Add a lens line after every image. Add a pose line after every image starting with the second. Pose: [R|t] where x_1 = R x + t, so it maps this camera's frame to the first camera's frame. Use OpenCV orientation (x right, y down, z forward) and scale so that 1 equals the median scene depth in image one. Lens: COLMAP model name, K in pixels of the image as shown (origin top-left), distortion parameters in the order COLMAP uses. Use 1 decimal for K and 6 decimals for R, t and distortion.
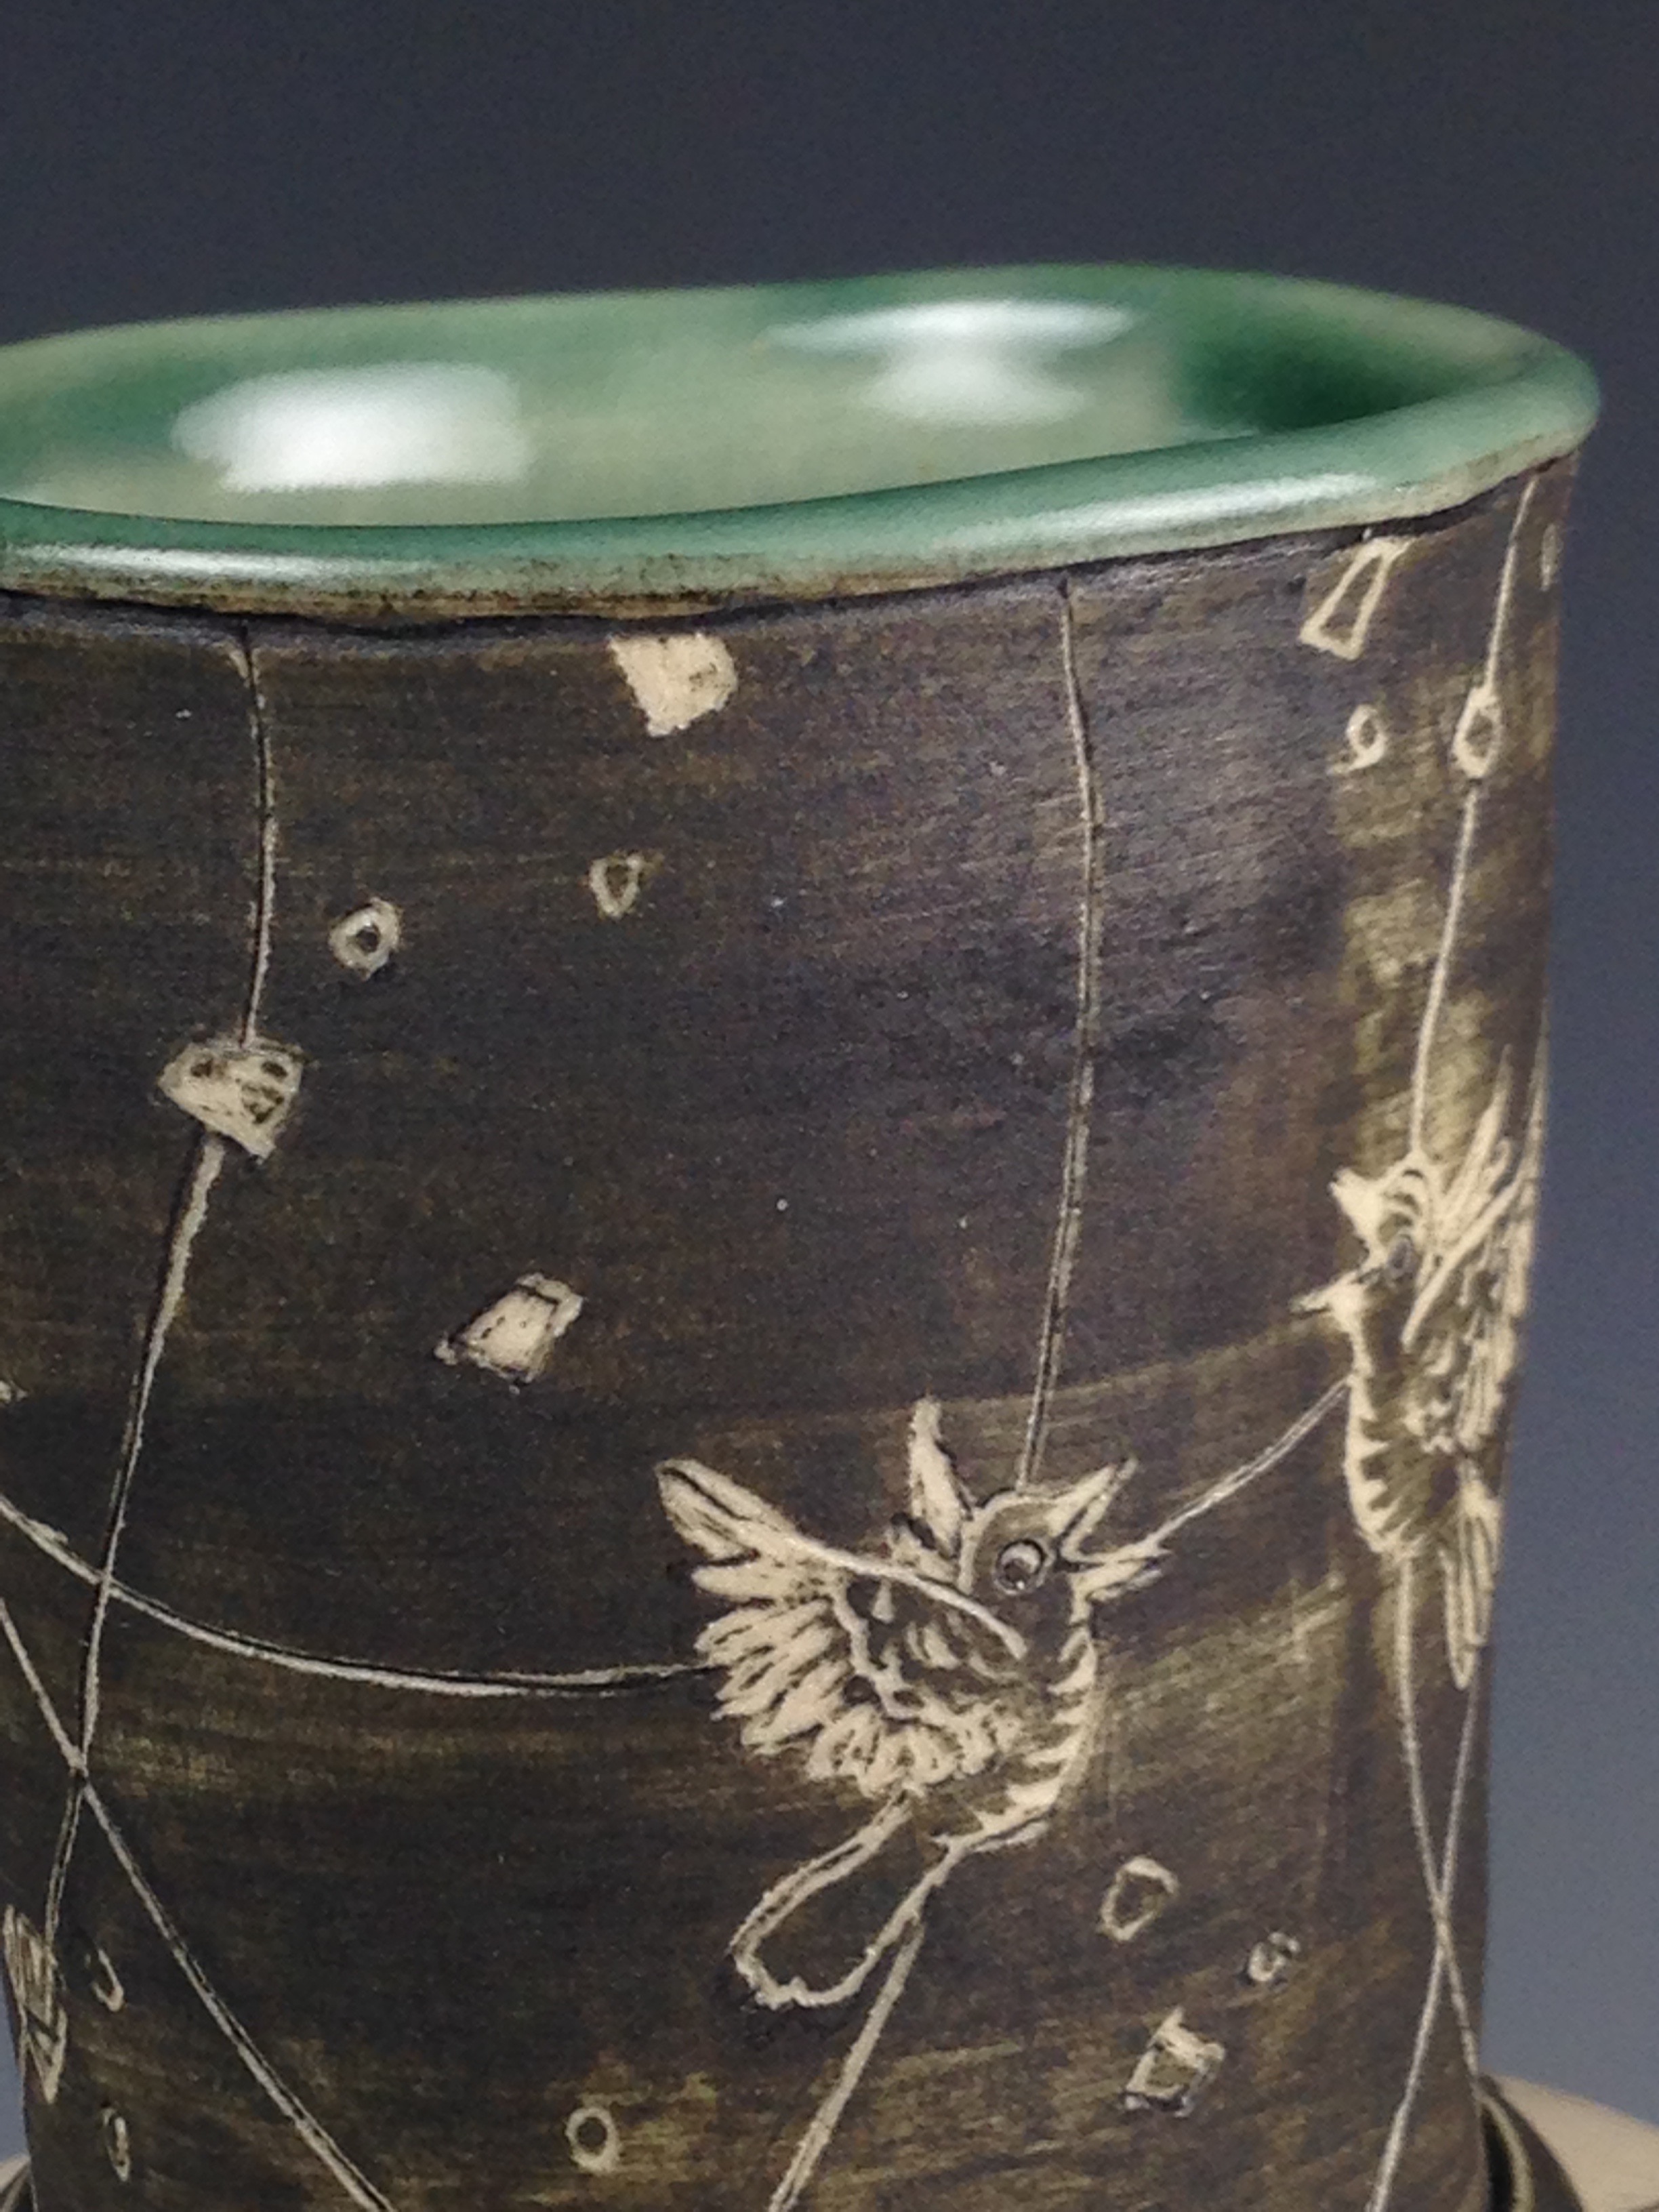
lens RADIAL K [[6415.2, 0, 829.5], [0, 6415.2, 1104.0], [0, 0, 1]] dist [0.031649, 0.000000]
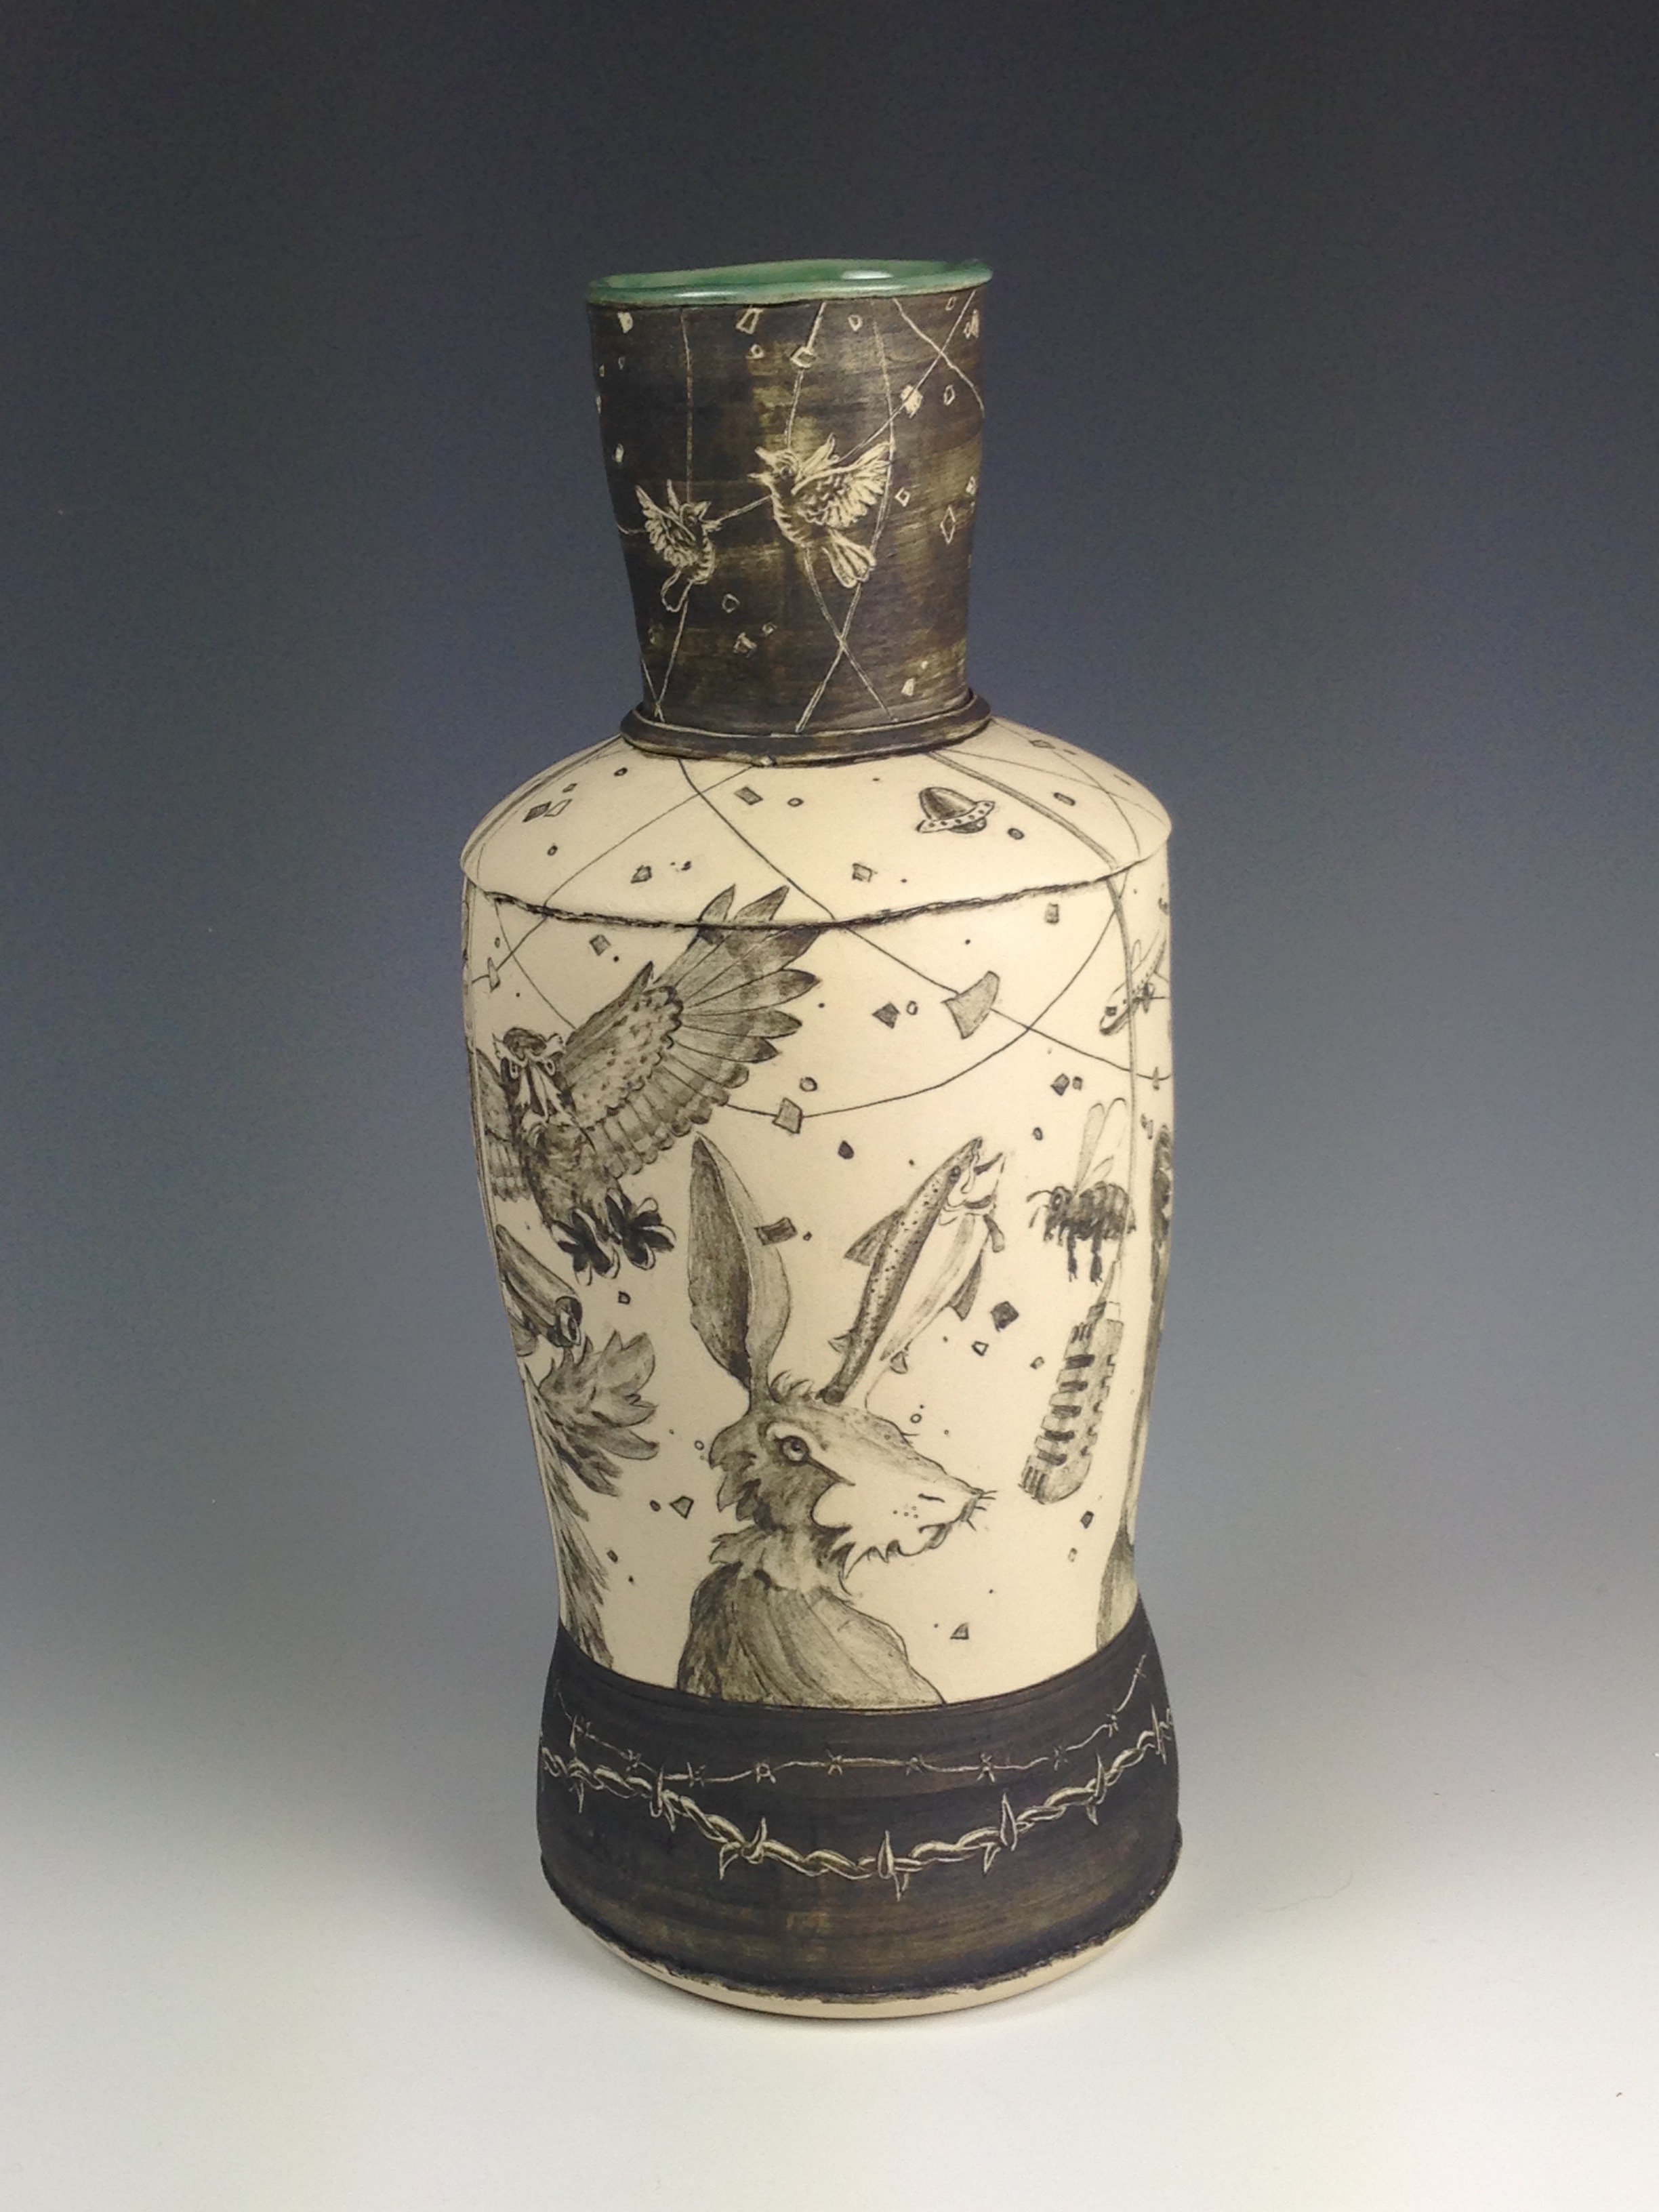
lens RADIAL K [[3574.2, 0, 843.8], [0, 3574.2, 1122.0], [0, 0, 1]] dist [0.021318, 0.000000]
pose [[0.586417, 0.249261, -0.770704, 2.247553], [-0.178263, 0.967862, 0.177387, 0.012623], [0.790150, 0.033366, 0.612004, -0.528747]]
